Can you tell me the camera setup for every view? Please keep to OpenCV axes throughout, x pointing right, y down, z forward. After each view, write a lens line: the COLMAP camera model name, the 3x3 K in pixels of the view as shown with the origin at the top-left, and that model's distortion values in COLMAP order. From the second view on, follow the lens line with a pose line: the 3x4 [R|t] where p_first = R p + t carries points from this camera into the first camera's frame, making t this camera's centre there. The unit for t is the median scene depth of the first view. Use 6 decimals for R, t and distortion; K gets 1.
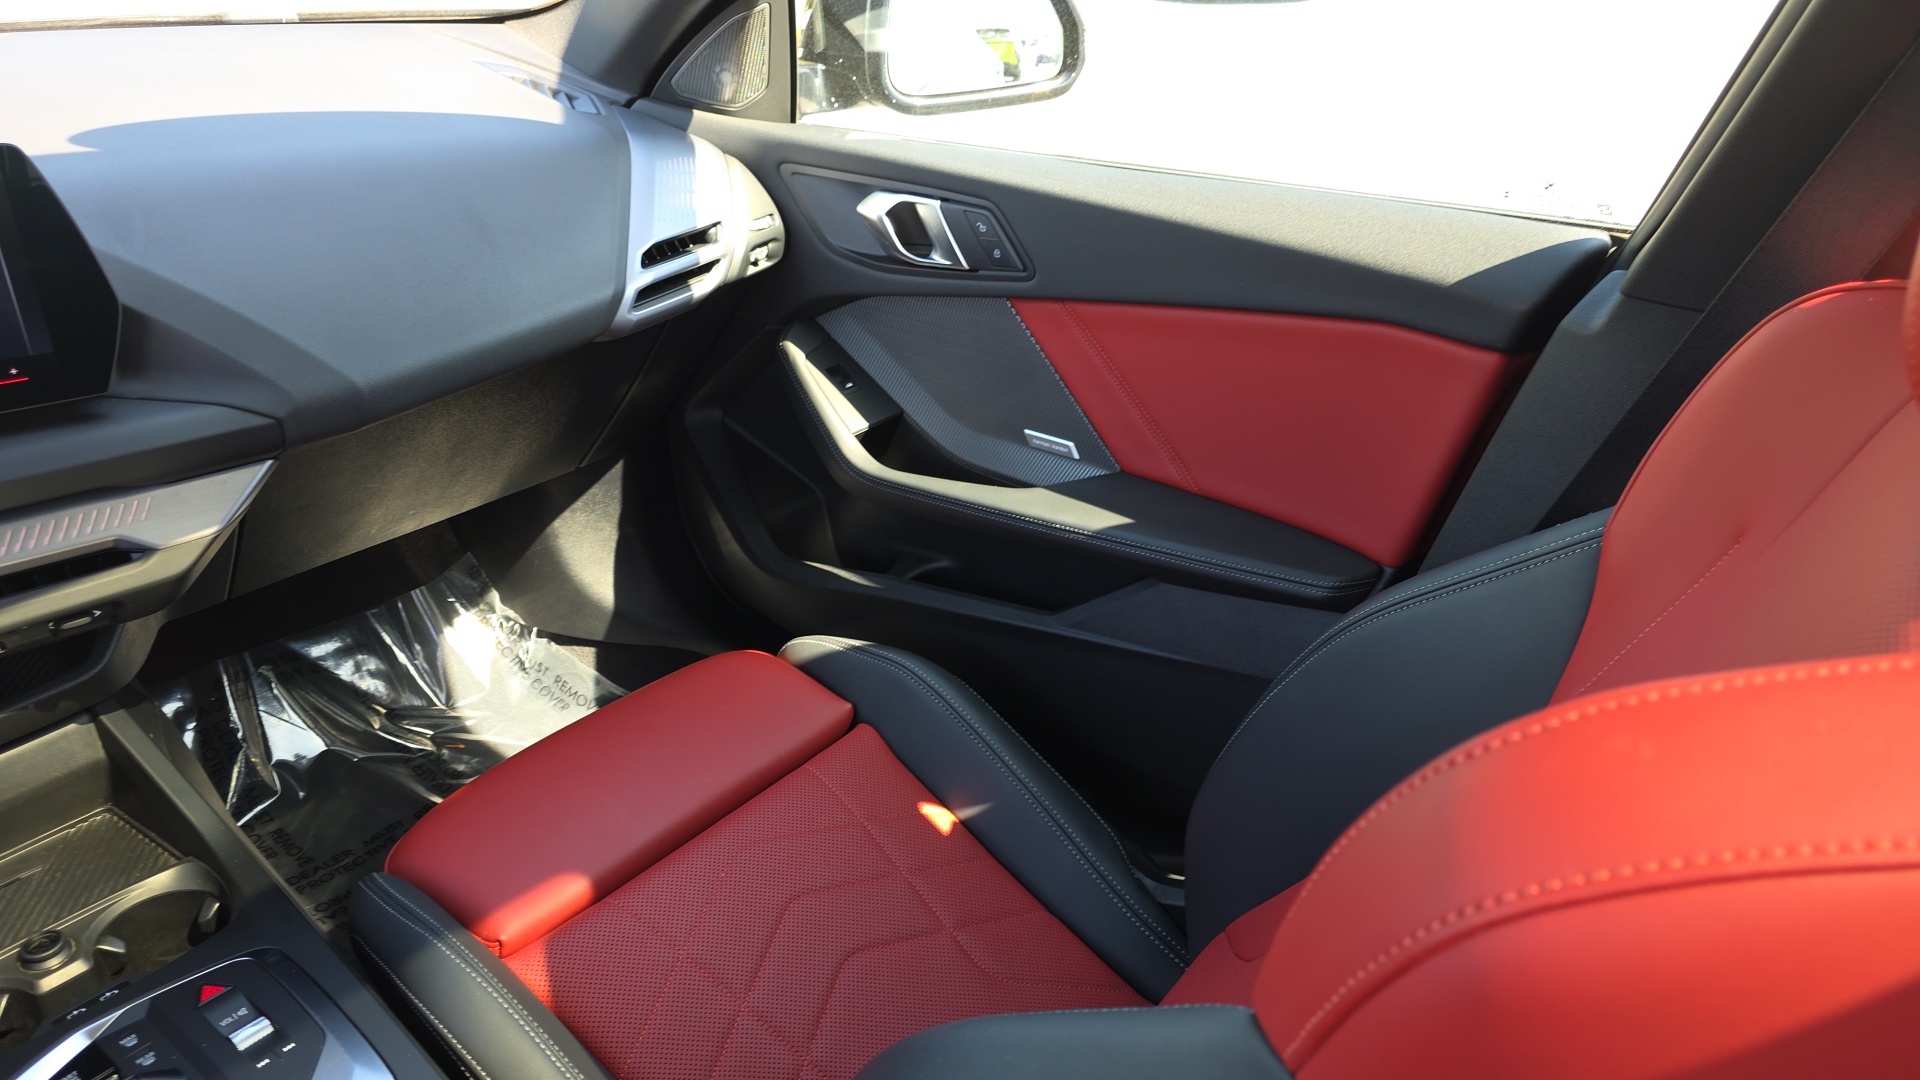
lens RADIAL K [[1294.2, 0, 958.7], [0, 1294.2, 532.0], [0, 0, 1]] dist [0.061812, -0.066700]
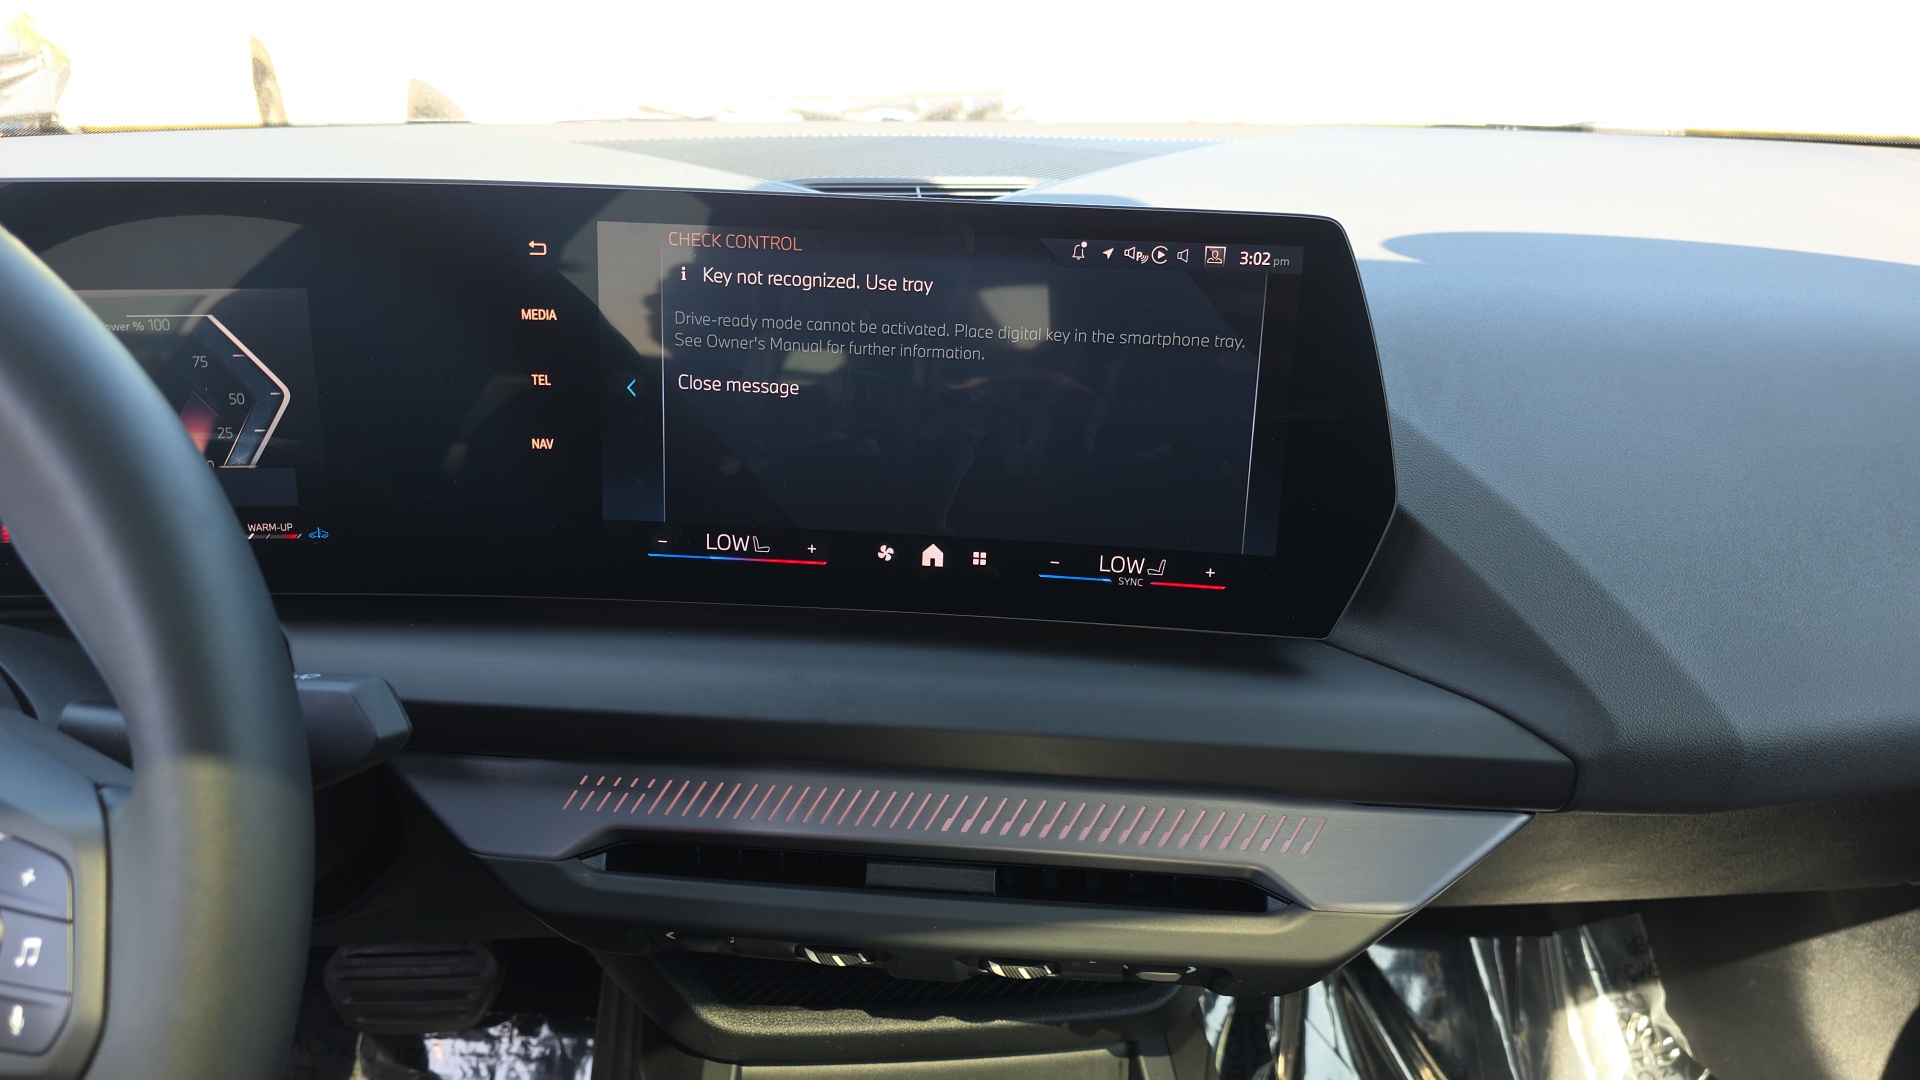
lens RADIAL K [[1311.1, 0, 944.6], [0, 1311.1, 531.0], [0, 0, 1]] dist [0.054299, -0.074173]
pose [[0.676405, 0.227050, -0.700660, -0.255969], [-0.328219, 0.944540, -0.010777, -0.063830], [0.659355, 0.237260, 0.713414, 0.319813]]
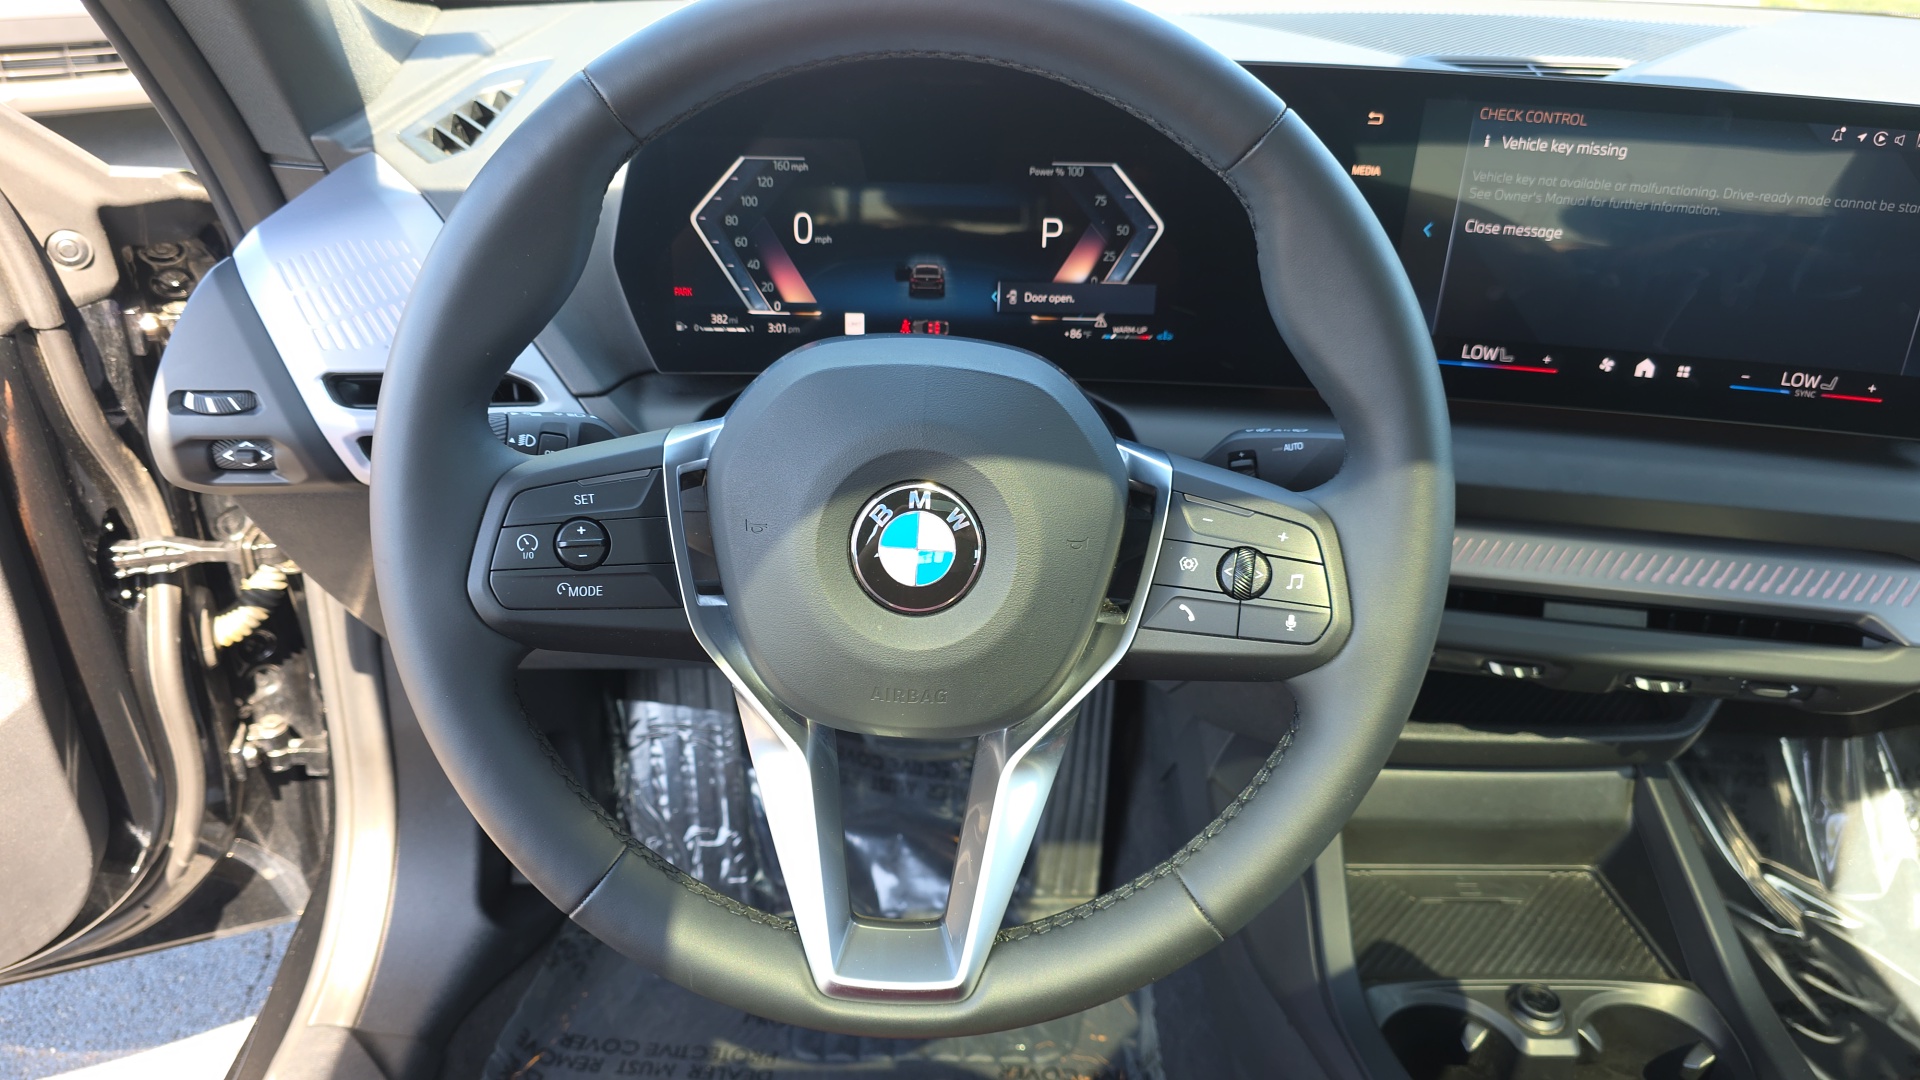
lens RADIAL K [[1315.2, 0, 949.9], [0, 1315.2, 559.6], [0, 0, 1]] dist [0.059920, -0.078337]
pose [[0.633097, 0.345598, -0.692640, -0.325714], [-0.363801, 0.922662, 0.127843, 0.053011], [0.683255, 0.171046, 0.709863, 0.029858]]
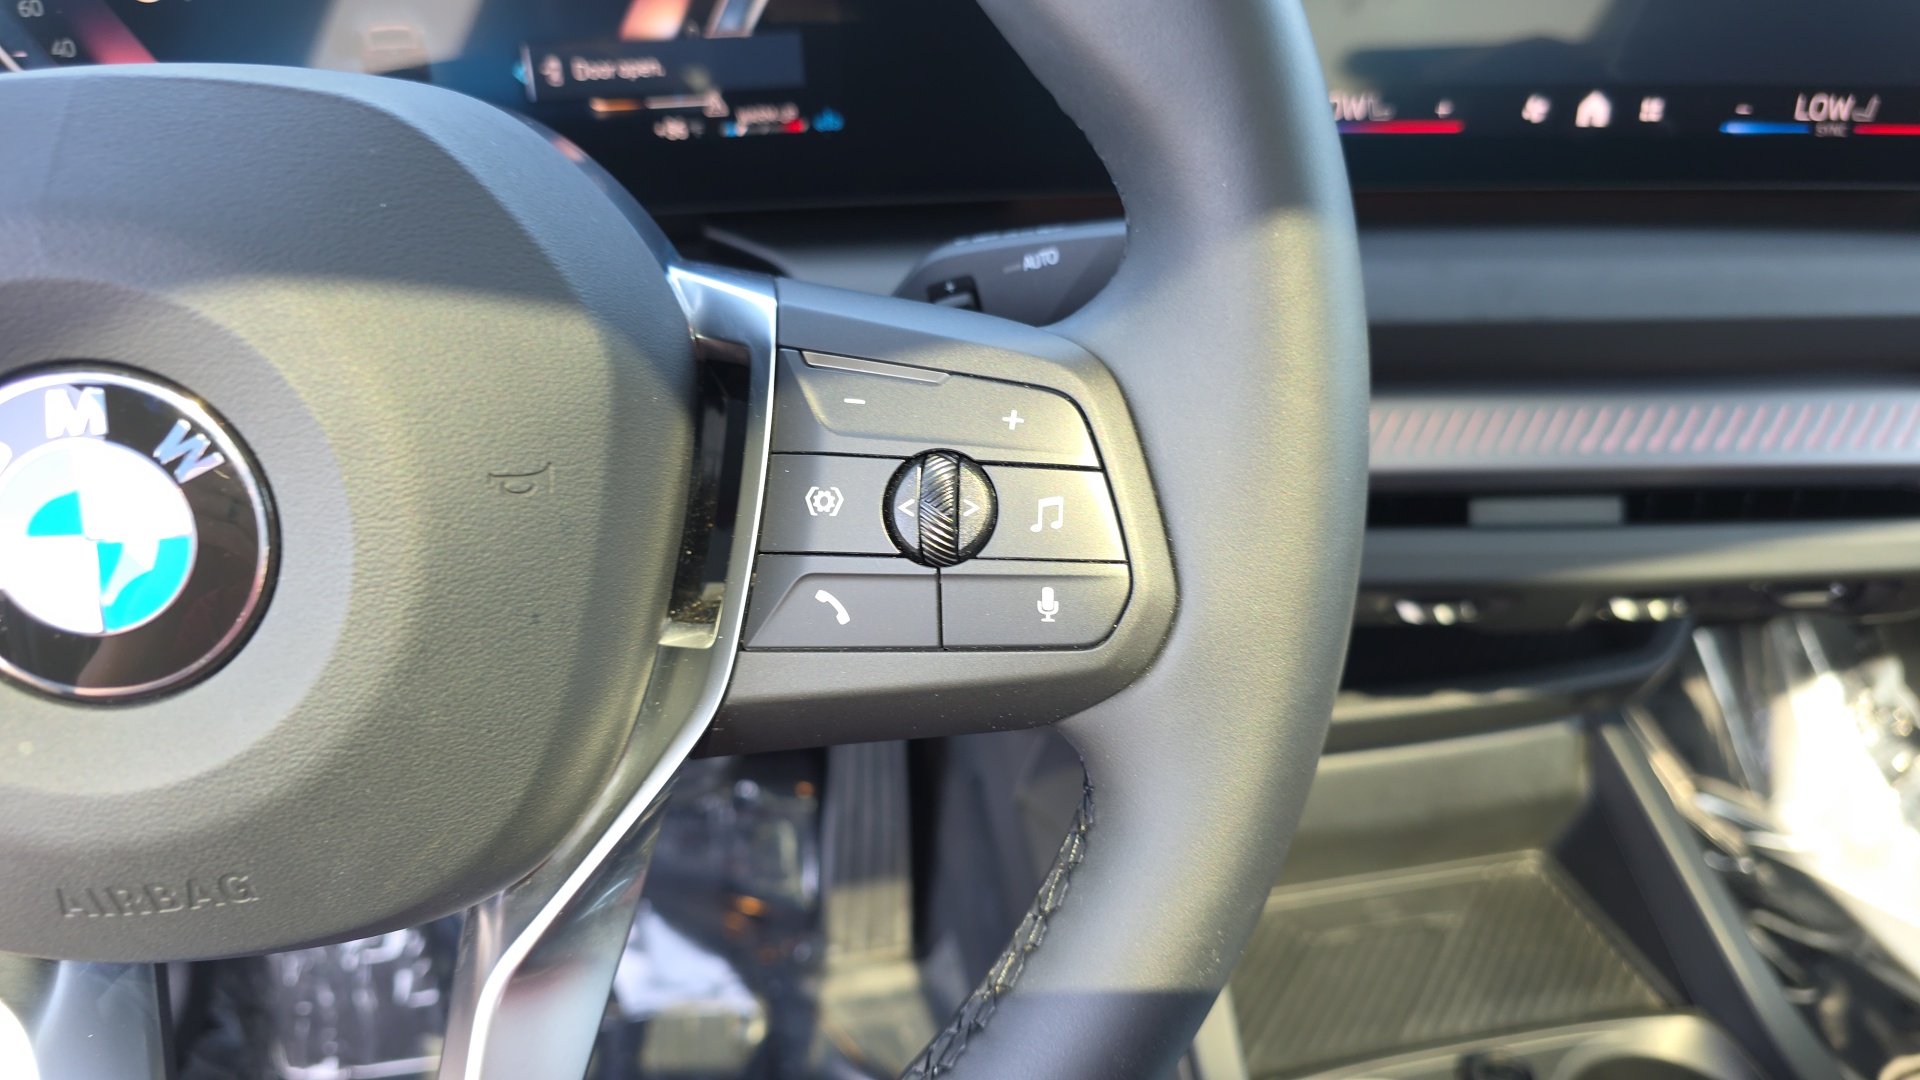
lens RADIAL K [[1361.6, 0, 949.8], [0, 1361.6, 548.9], [0, 0, 1]] dist [0.031962, -0.064453]
pose [[0.745862, 0.281961, -0.603480, -0.436047], [-0.271305, 0.956029, 0.111365, 0.060030], [0.608345, 0.080664, 0.789563, 0.242679]]
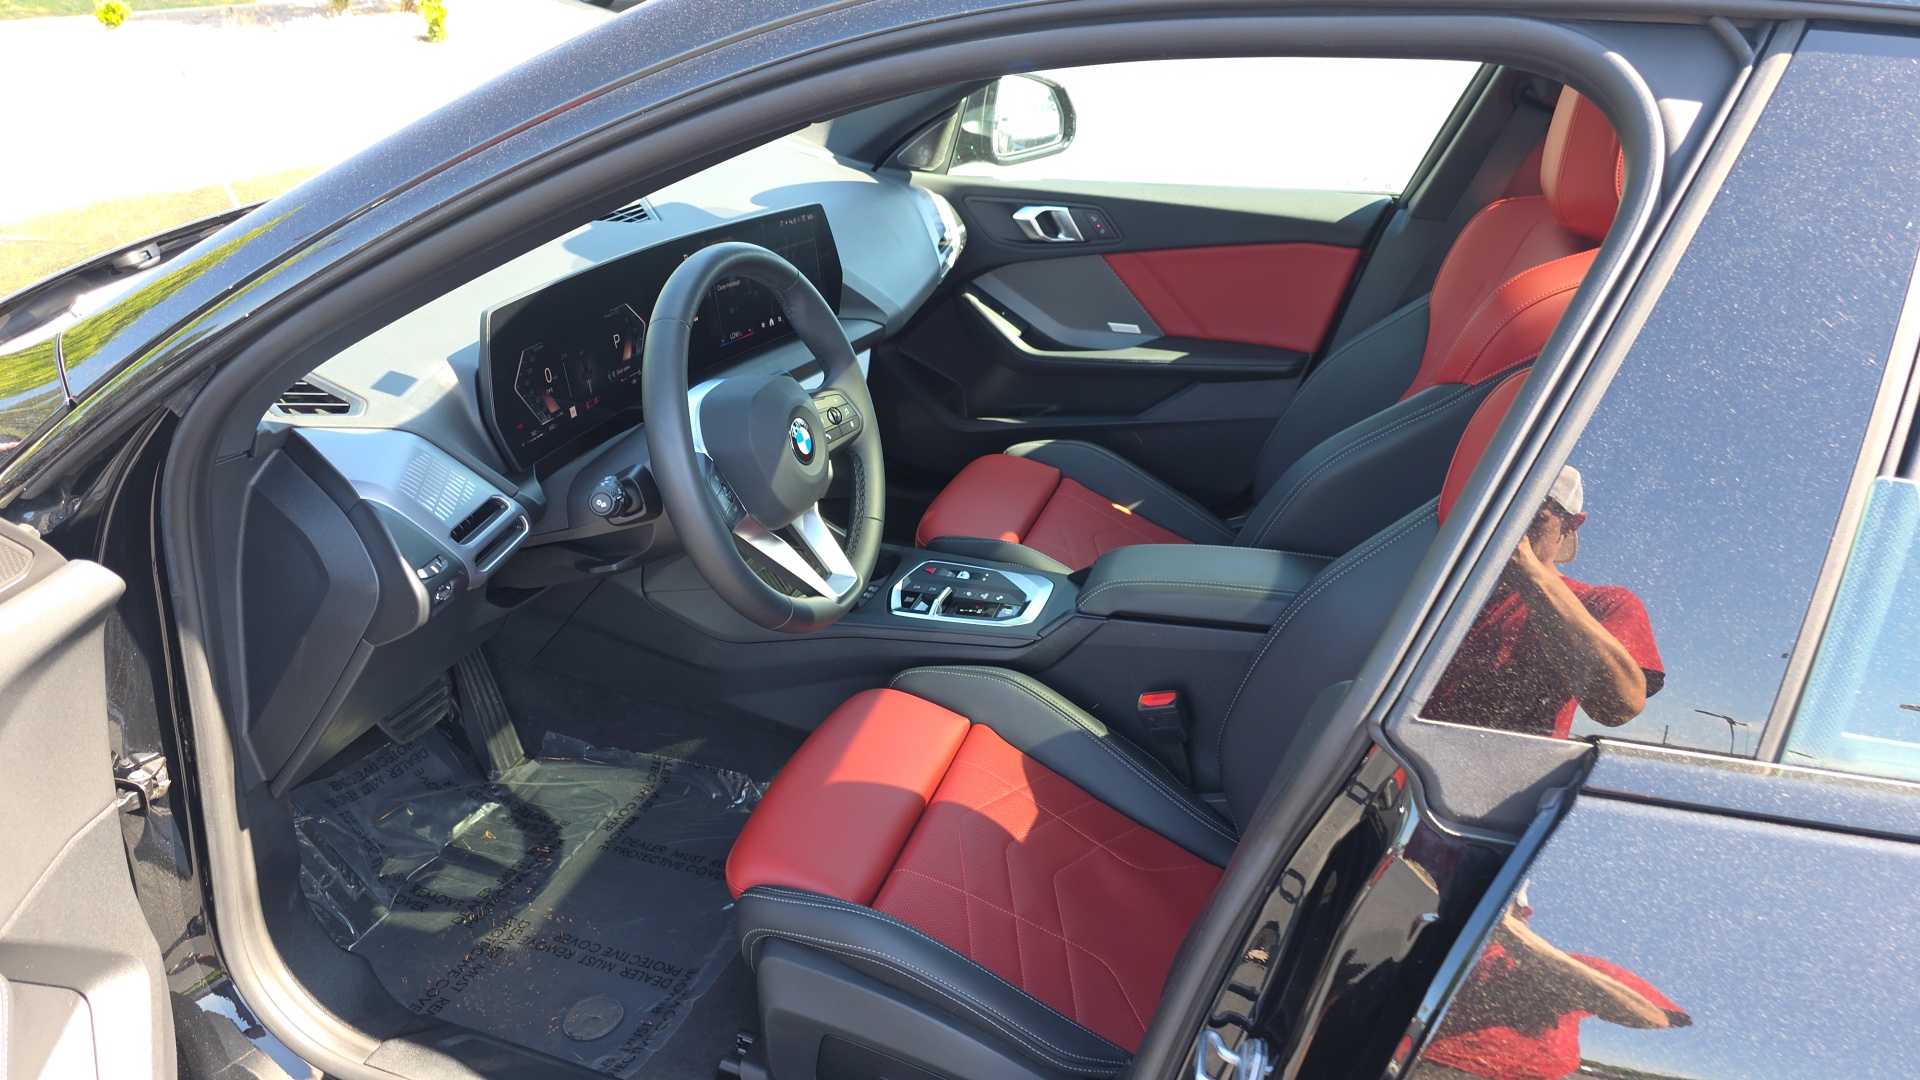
lens RADIAL K [[1279.3, 0, 944.8], [0, 1279.3, 551.9], [0, 0, 1]] dist [0.075858, -0.084889]
pose [[0.943400, -0.148772, 0.296417, -0.845196], [0.150863, 0.988426, 0.015942, 0.202600], [-0.295358, 0.029679, 0.954925, -0.797896]]
